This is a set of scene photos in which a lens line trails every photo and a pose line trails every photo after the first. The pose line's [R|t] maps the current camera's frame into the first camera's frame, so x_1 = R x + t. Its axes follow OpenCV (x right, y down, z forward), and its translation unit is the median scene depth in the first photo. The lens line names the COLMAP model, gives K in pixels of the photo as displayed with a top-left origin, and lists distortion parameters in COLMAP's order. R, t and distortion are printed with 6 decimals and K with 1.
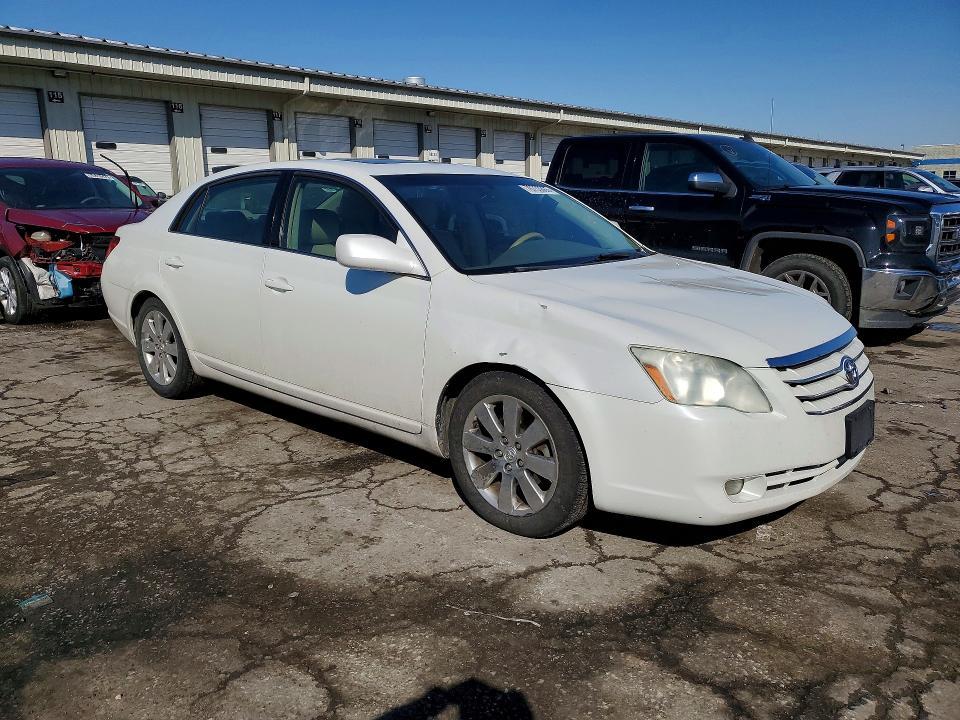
lens RADIAL K [[755.0, 0, 483.9], [0, 755.0, 365.7], [0, 0, 1]] dist [0.006506, 0.020089]
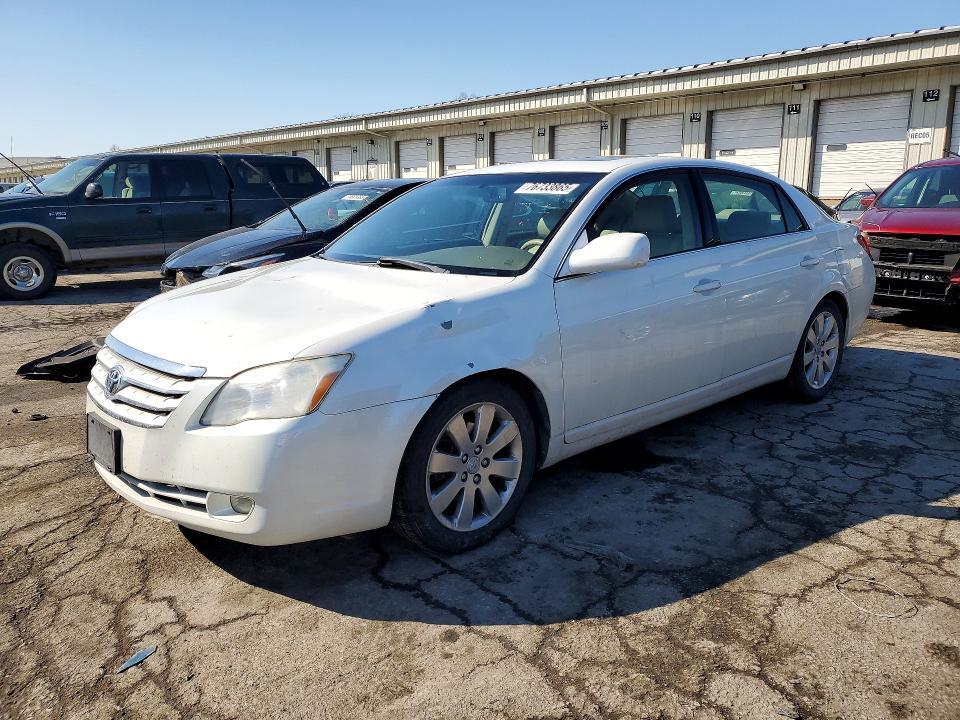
lens RADIAL K [[755.0, 0, 471.8], [0, 755.0, 355.0], [0, 0, 1]] dist [0.006506, 0.020089]
pose [[-0.122309, 0.212937, -0.969380, 0.352722], [-0.223154, 0.945805, 0.235914, -0.092550], [0.967080, 0.245175, -0.068162, 0.391386]]
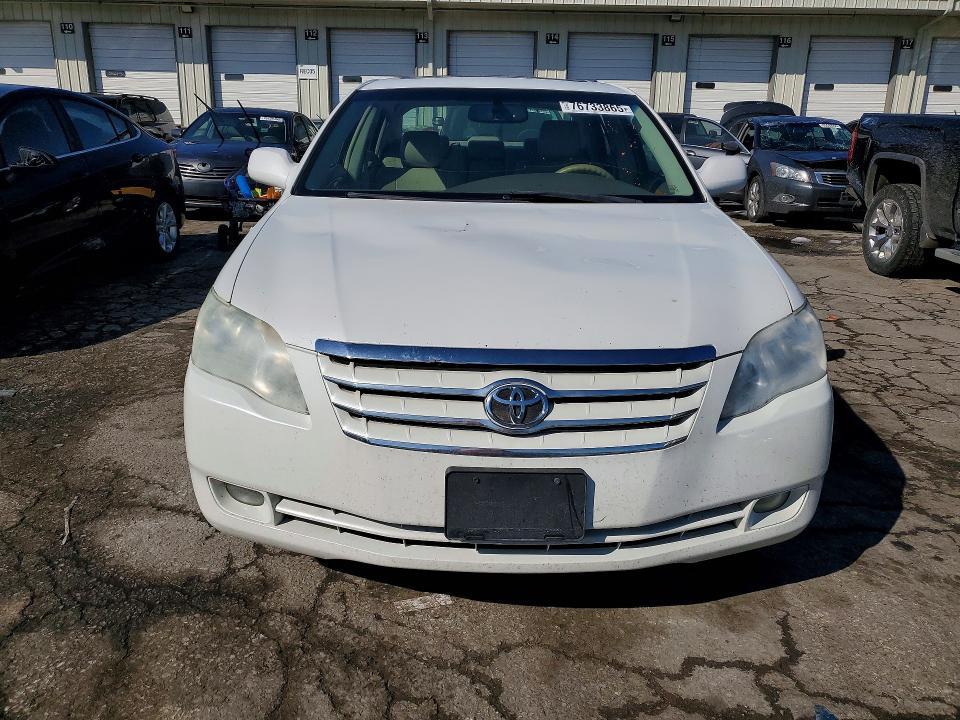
lens RADIAL K [[755.0, 0, 483.9], [0, 755.0, 362.6], [0, 0, 1]] dist [0.006506, 0.020089]
pose [[0.663386, 0.236281, -0.709993, 0.230094], [-0.189504, 0.970955, 0.146063, -0.028776], [0.723883, 0.037651, 0.688895, 0.149485]]
